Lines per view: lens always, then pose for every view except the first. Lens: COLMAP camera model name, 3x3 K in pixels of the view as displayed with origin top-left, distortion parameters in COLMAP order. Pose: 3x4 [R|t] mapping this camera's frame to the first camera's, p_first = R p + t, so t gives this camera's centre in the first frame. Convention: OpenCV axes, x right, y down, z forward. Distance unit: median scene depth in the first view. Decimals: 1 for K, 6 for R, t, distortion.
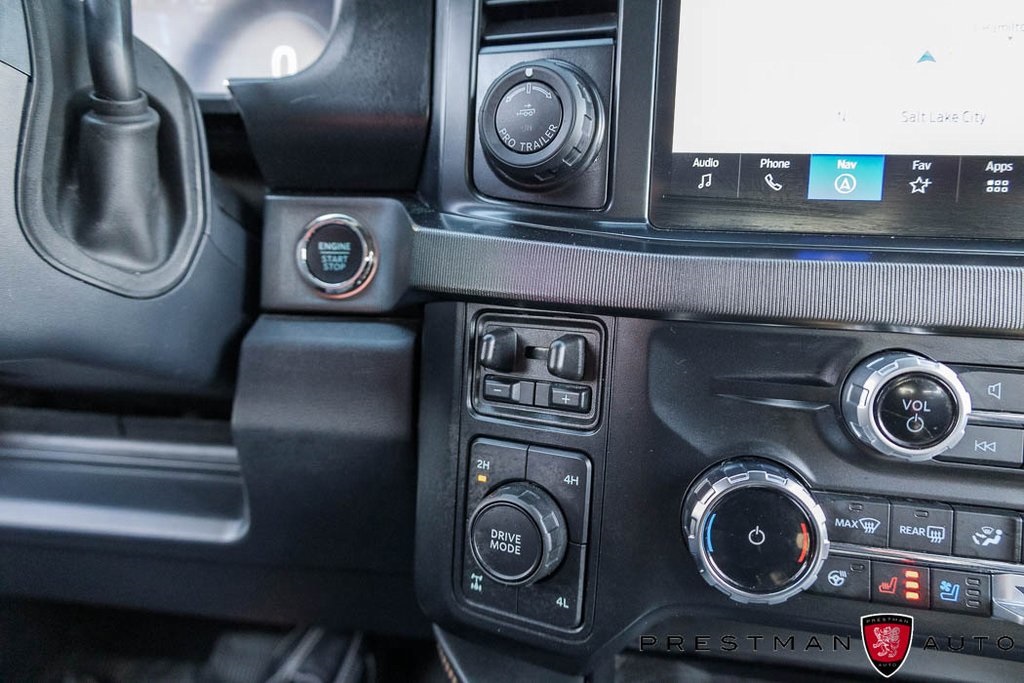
lens RADIAL K [[665.6, 0, 512.0], [0, 665.6, 341.5], [0, 0, 1]] dist [0.004687, -0.000883]
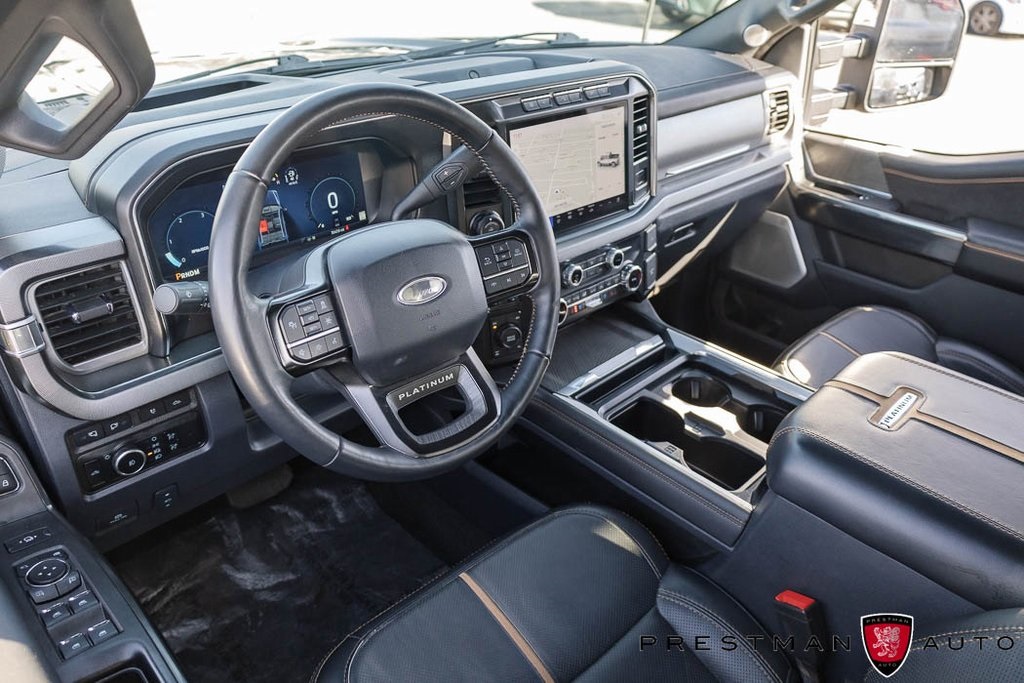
lens RADIAL K [[723.5, 0, 510.3], [0, 723.5, 308.1], [0, 0, 1]] dist [-0.001208, 0.001748]
pose [[0.602401, -0.384465, 0.699499, -3.291879], [0.144603, 0.914418, 0.378060, -1.662317], [-0.784986, -0.126595, 0.606441, -1.766142]]
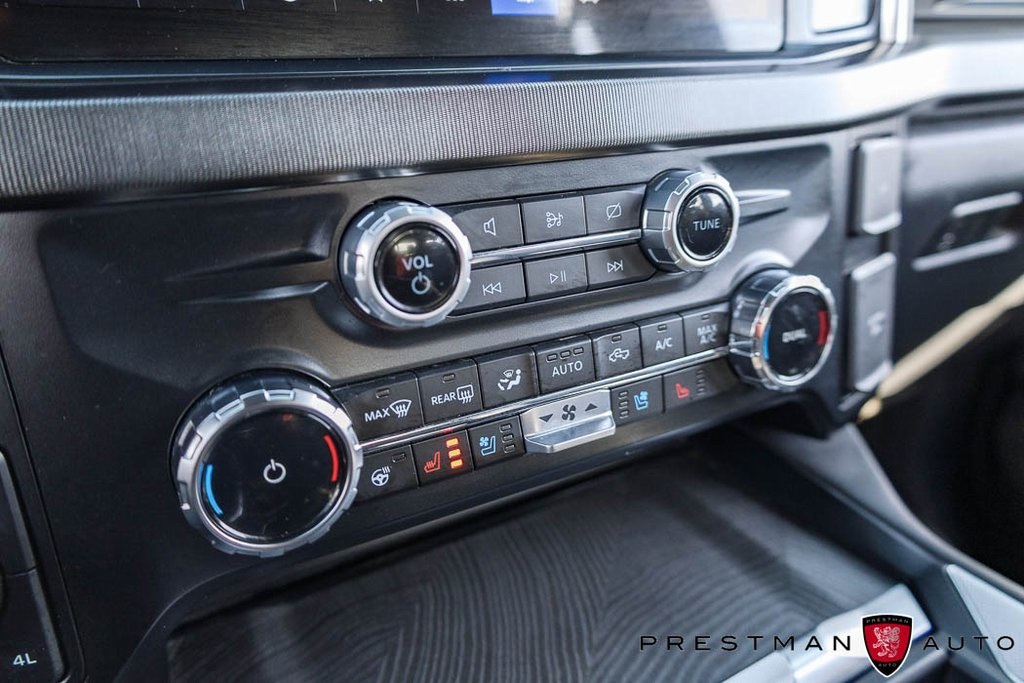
lens RADIAL K [[683.1, 0, 512.0], [0, 683.1, 341.5], [0, 0, 1]] dist [0.030151, 0.001217]
pose [[0.785583, -0.275220, 0.554178, 0.180929], [0.164948, 0.956371, 0.241136, 0.001941], [-0.596365, -0.098022, 0.796706, 0.214256]]
